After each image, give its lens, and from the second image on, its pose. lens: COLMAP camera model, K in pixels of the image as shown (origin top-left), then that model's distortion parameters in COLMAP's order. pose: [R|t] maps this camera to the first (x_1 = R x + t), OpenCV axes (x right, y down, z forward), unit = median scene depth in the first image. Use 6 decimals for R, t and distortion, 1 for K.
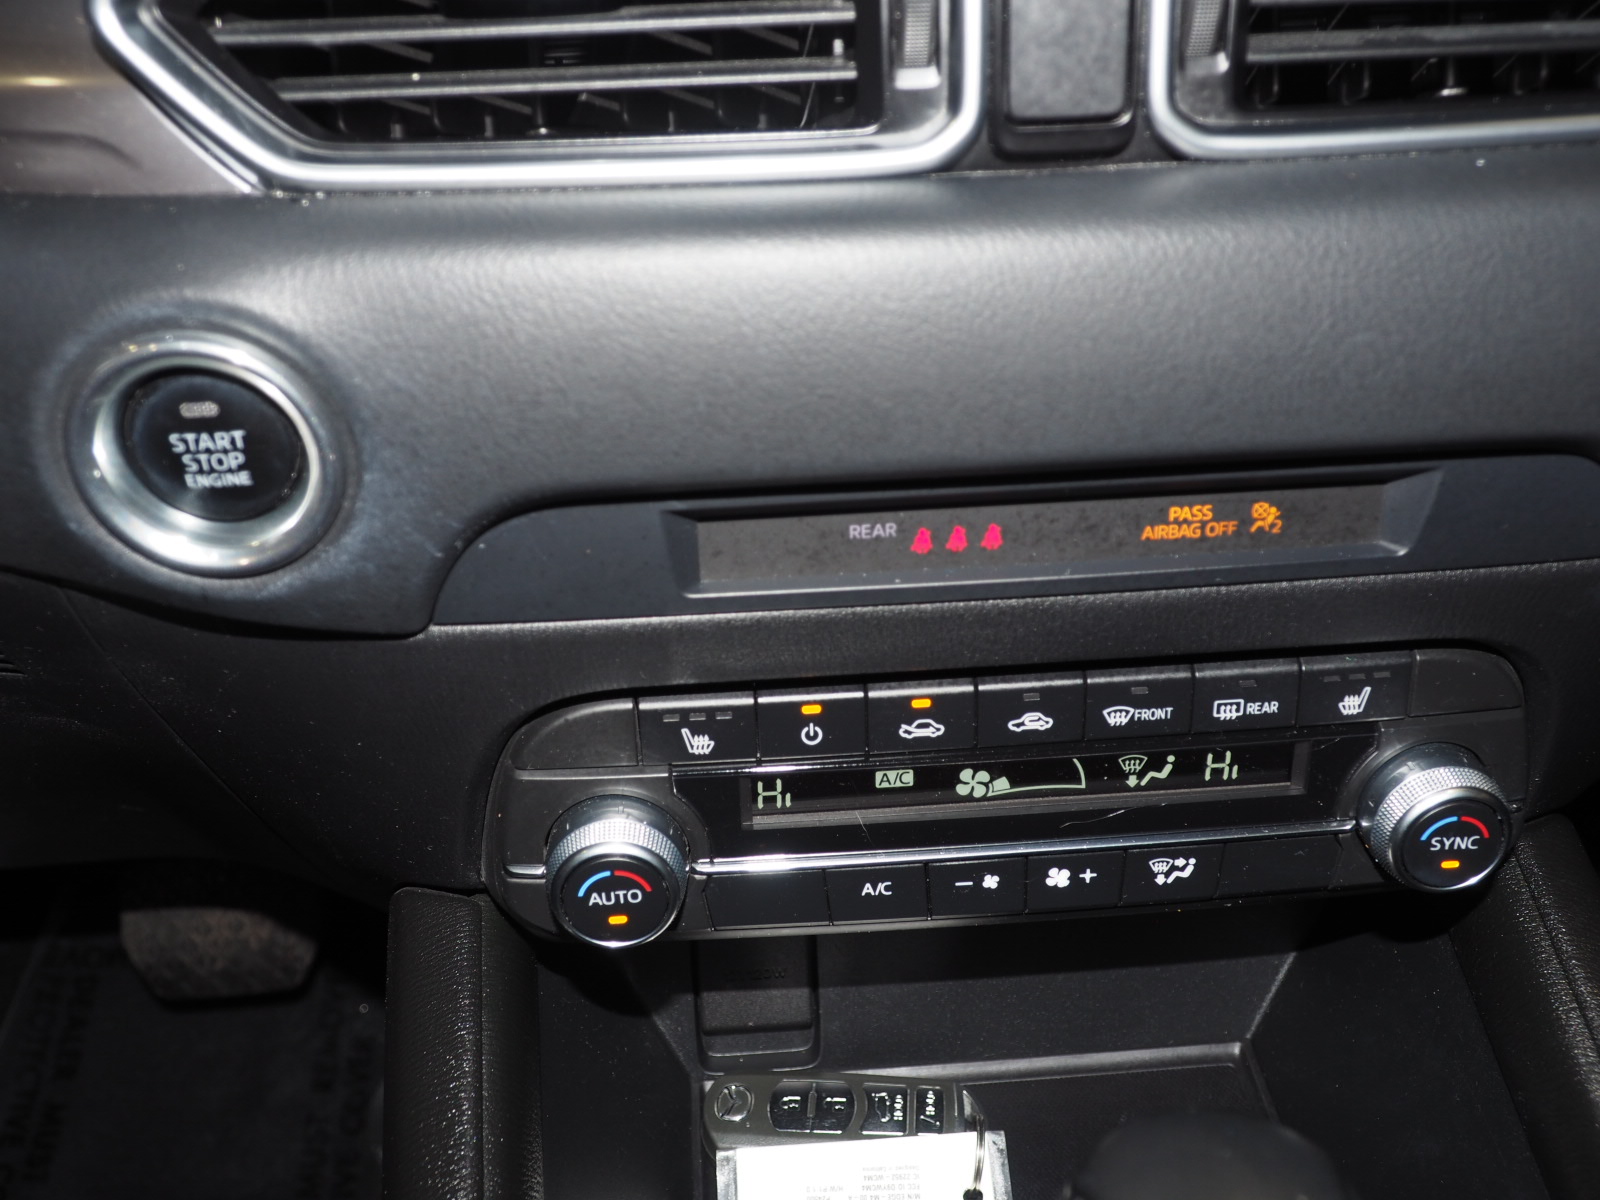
lens RADIAL K [[1586.5, 0, 801.7], [0, 1586.5, 603.0], [0, 0, 1]] dist [-0.016914, 0.000000]
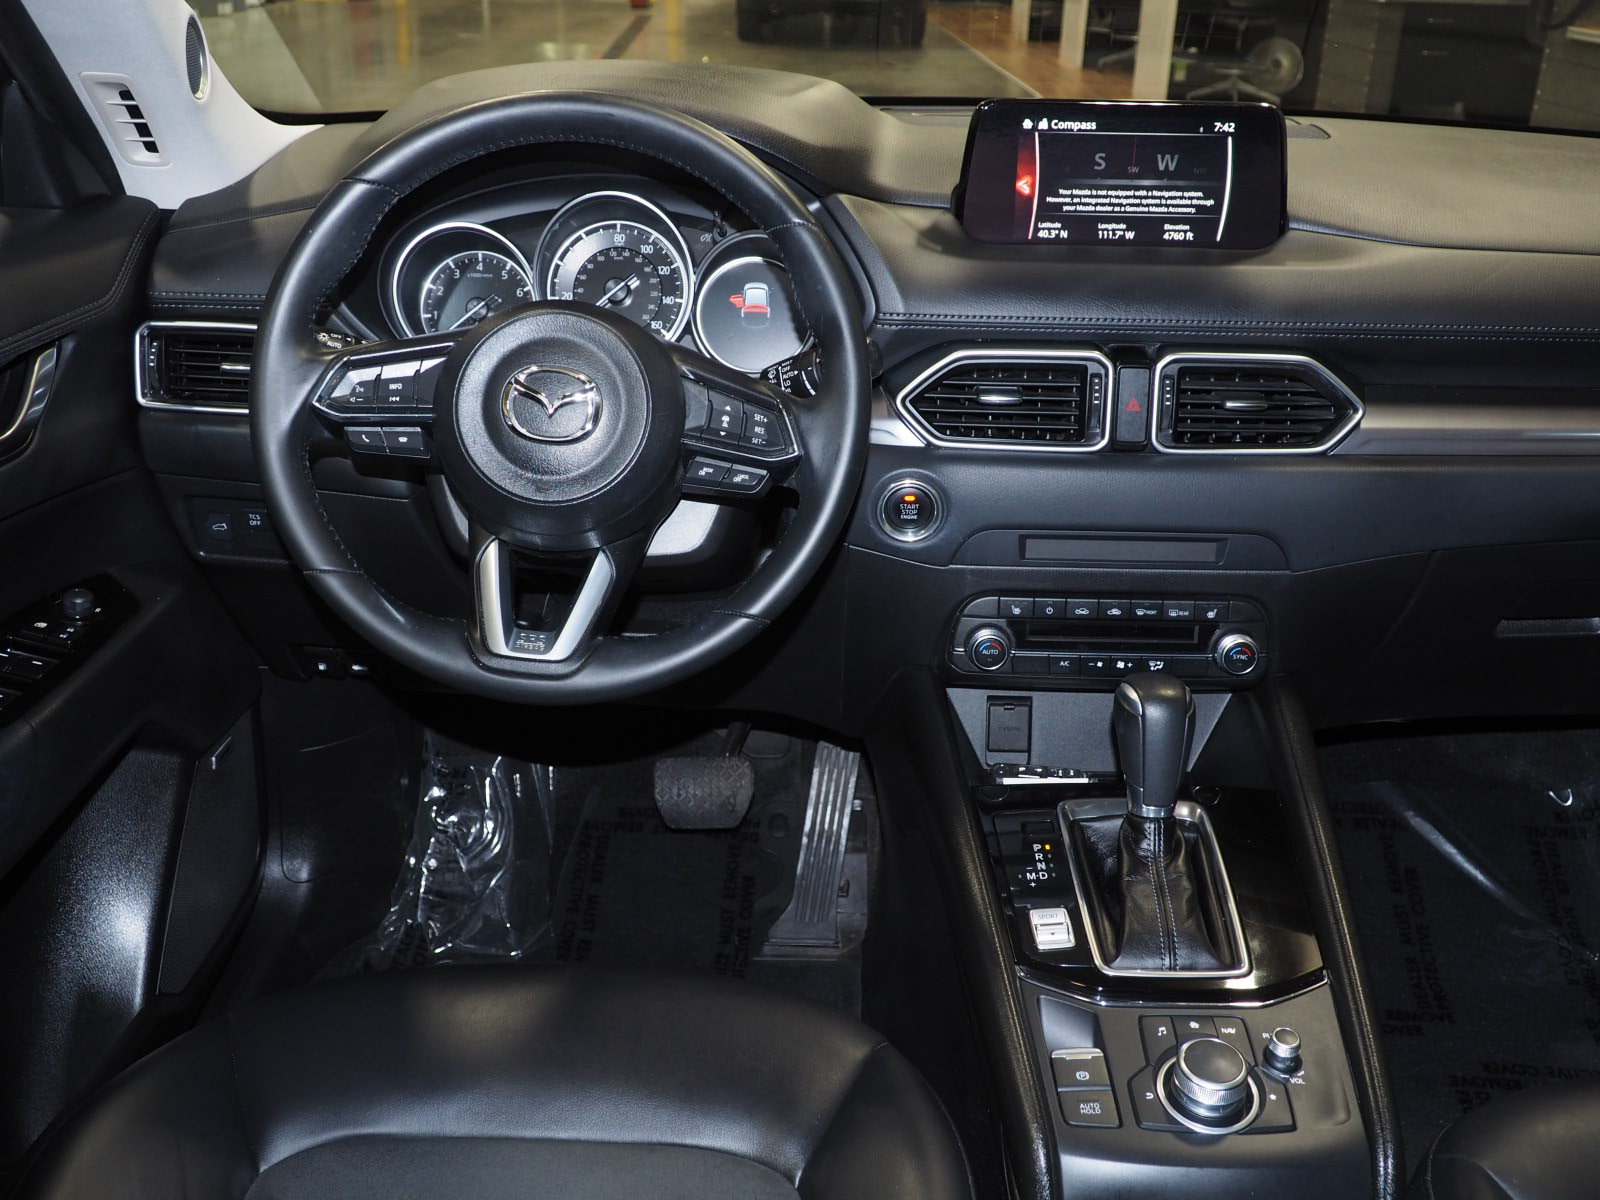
lens RADIAL K [[1501.0, 0, 805.7], [0, 1501.0, 592.3], [0, 0, 1]] dist [-0.009178, 0.000000]
pose [[0.995672, 0.068895, -0.062370, -0.315990], [-0.078683, 0.982075, -0.171282, 0.636561], [0.049451, 0.175448, 0.983246, -2.199758]]
